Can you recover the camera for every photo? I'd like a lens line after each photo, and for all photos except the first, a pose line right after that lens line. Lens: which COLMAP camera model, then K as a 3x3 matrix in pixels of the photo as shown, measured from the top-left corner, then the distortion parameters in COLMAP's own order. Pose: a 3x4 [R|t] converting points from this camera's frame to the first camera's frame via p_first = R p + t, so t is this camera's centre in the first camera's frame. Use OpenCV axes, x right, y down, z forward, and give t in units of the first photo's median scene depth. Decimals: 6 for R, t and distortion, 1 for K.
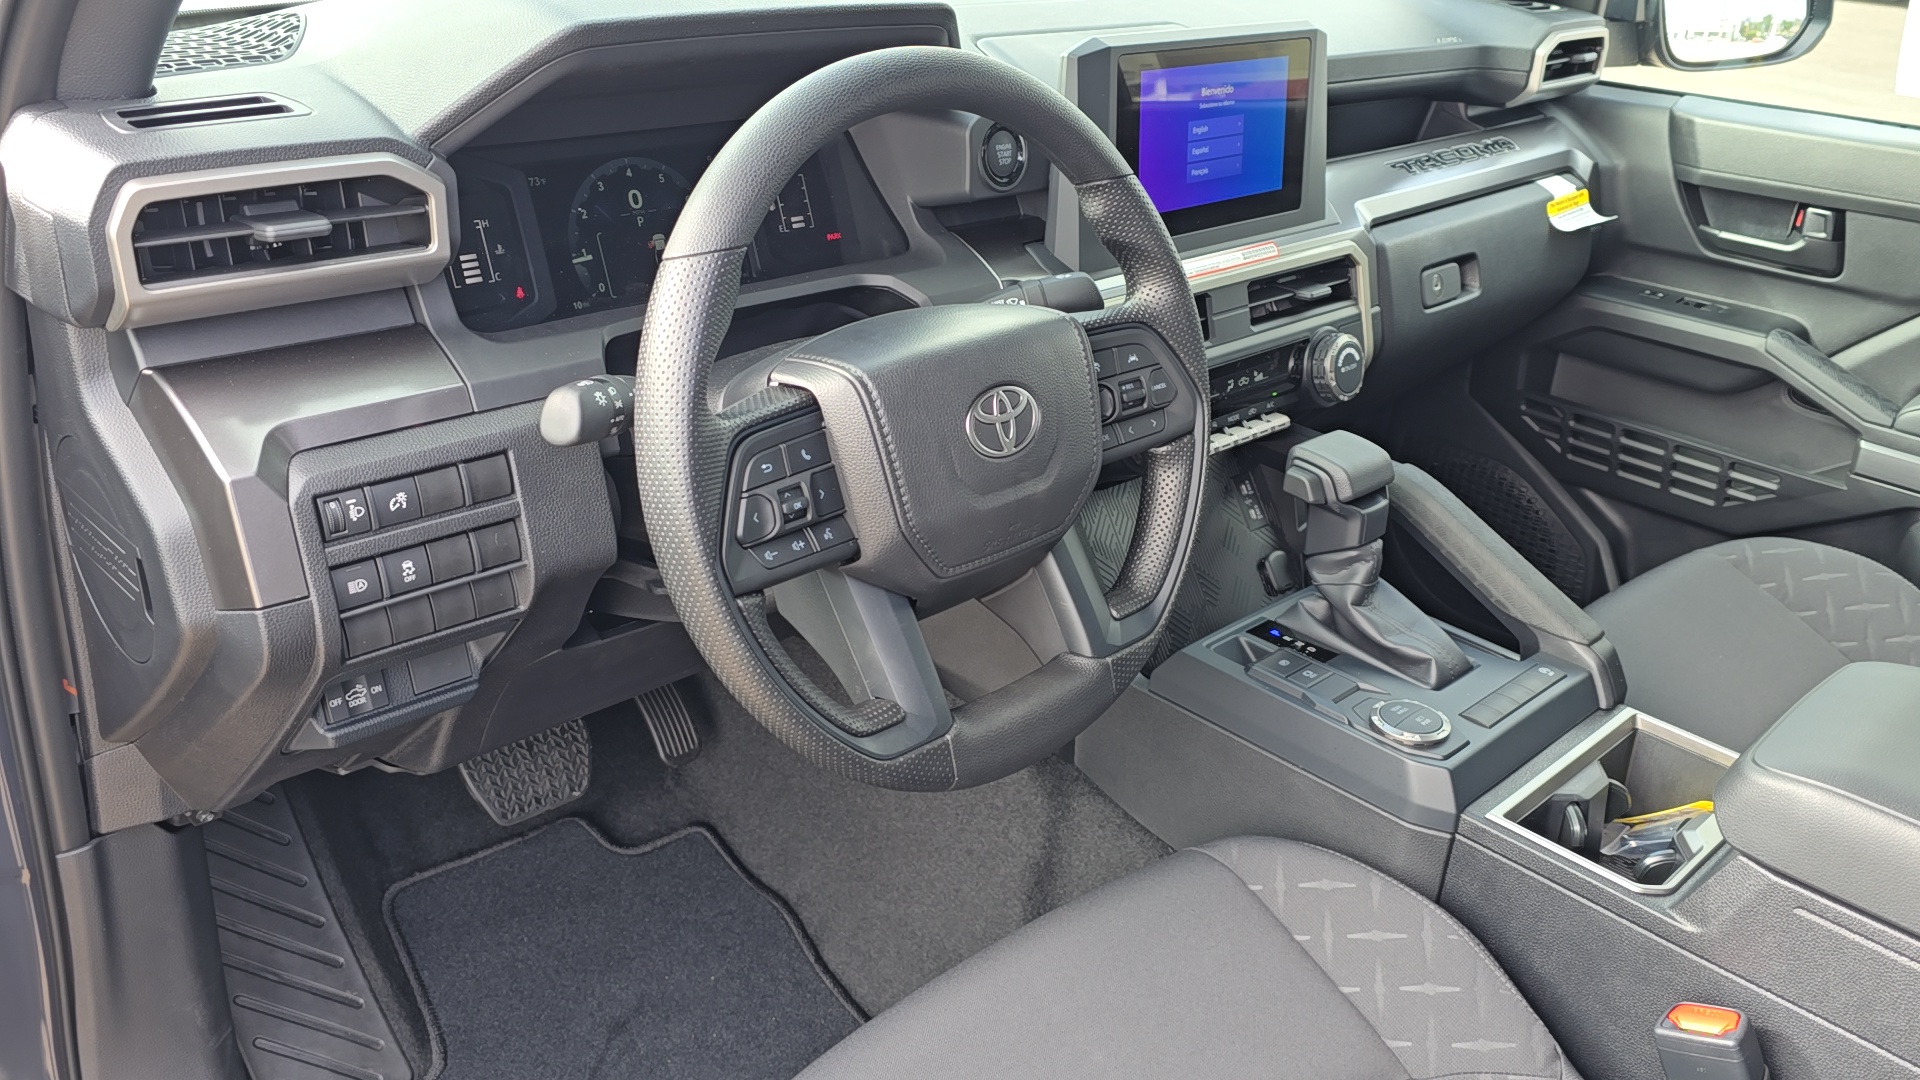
lens RADIAL K [[1599.1, 0, 977.6], [0, 1599.1, 531.0], [0, 0, 1]] dist [-0.000524, 0.004196]
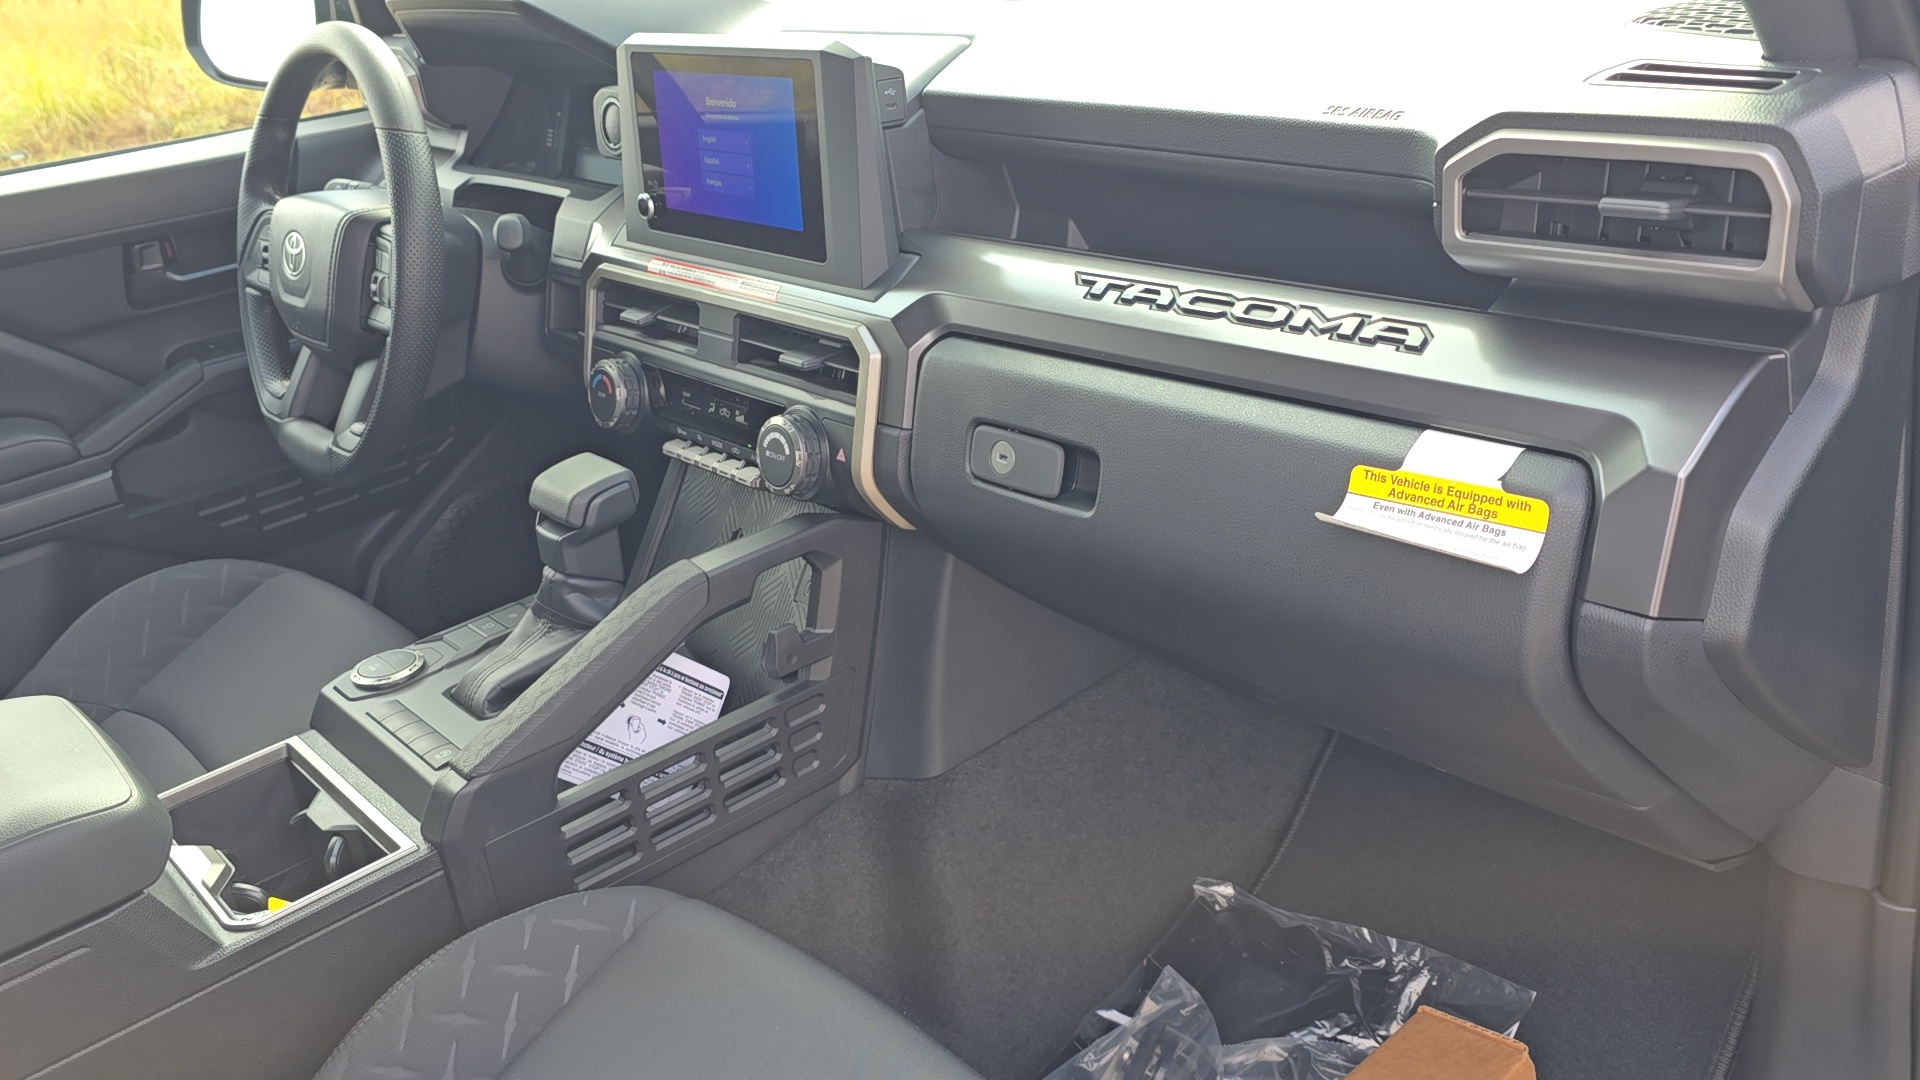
lens RADIAL K [[1594.3, 0, 960.0], [0, 1594.3, 540.0], [0, 0, 1]] dist [-0.015110, 0.002475]
pose [[-0.063373, 0.360952, -0.930429, 1.112150], [-0.320472, 0.875567, 0.361497, -0.432597], [0.945136, 0.321086, 0.060188, 1.151597]]
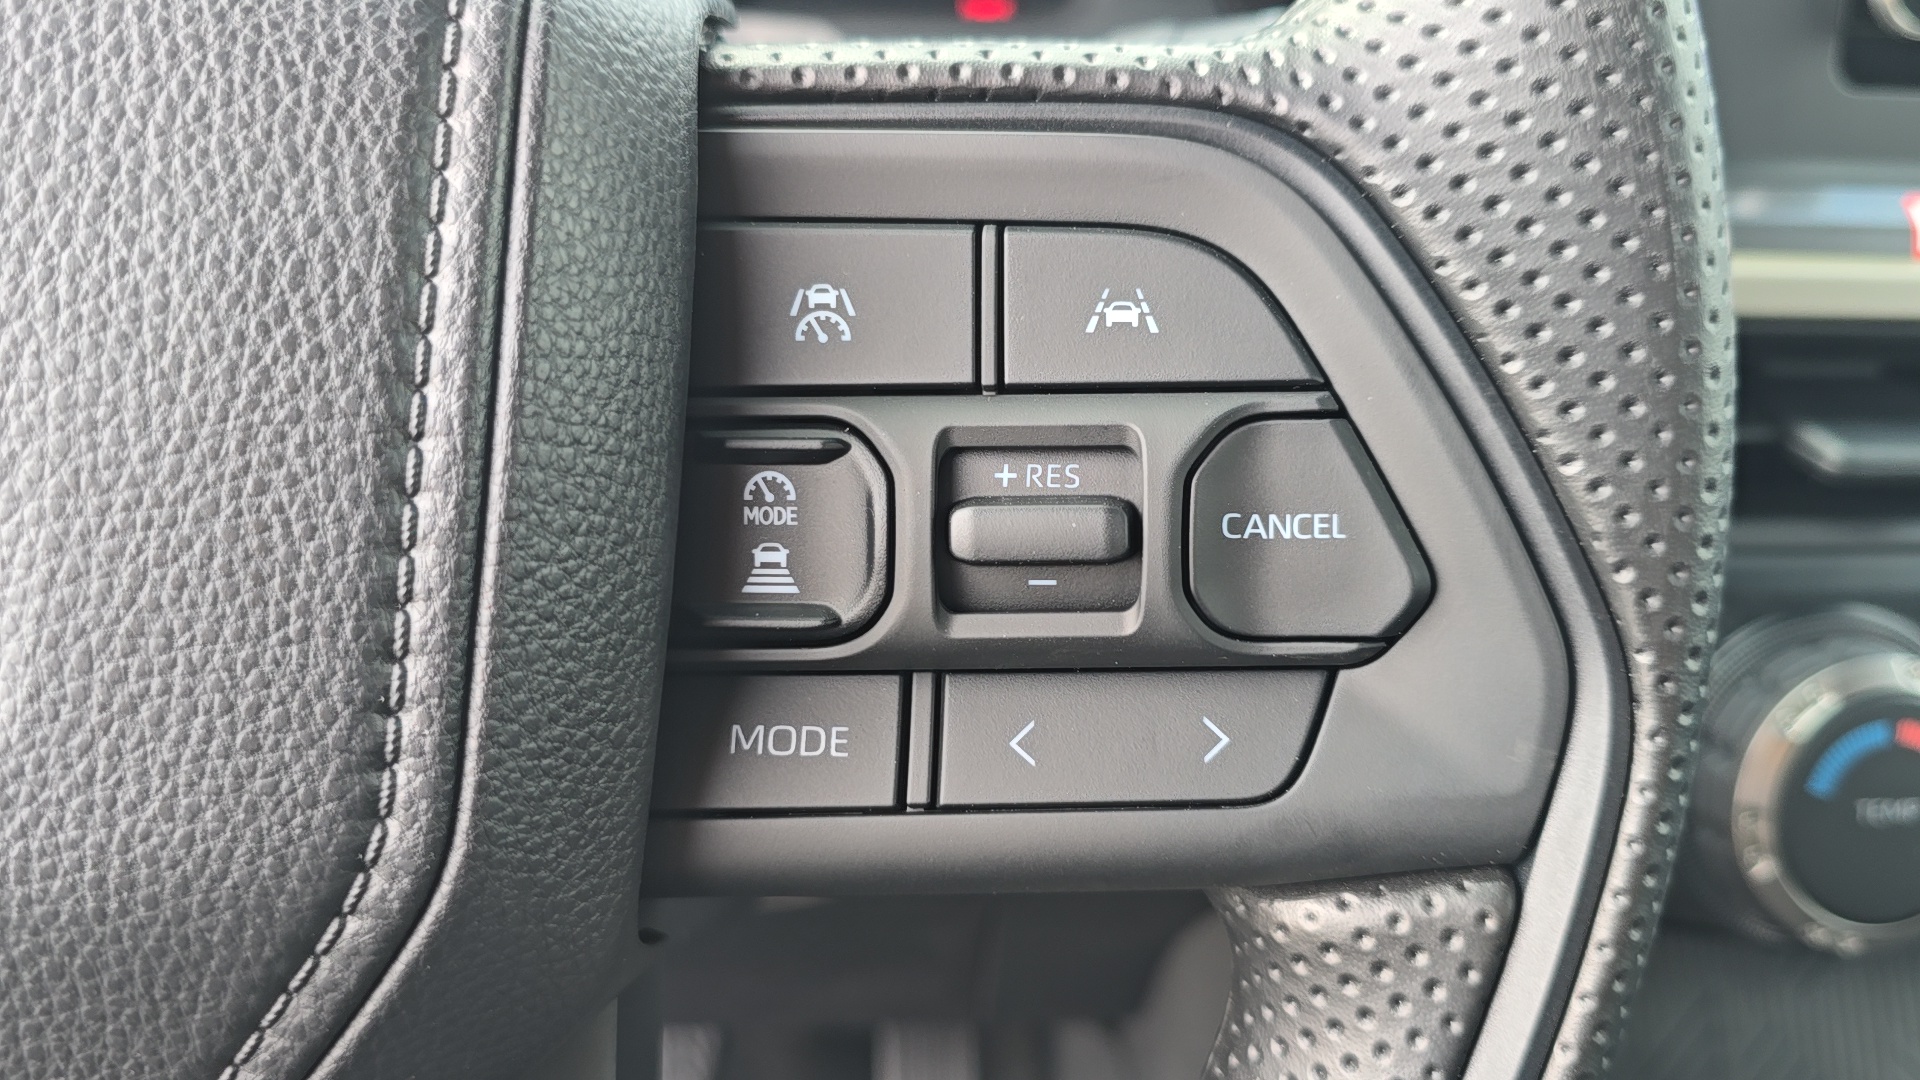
lens RADIAL K [[1660.6, 0, 963.6], [0, 1660.6, 576.1], [0, 0, 1]] dist [-0.059546, 0.001942]
pose [[0.755179, 0.208952, -0.621324, 0.153283], [-0.250800, 0.967819, 0.020647, -0.064764], [0.605643, 0.140235, 0.783282, 0.683911]]
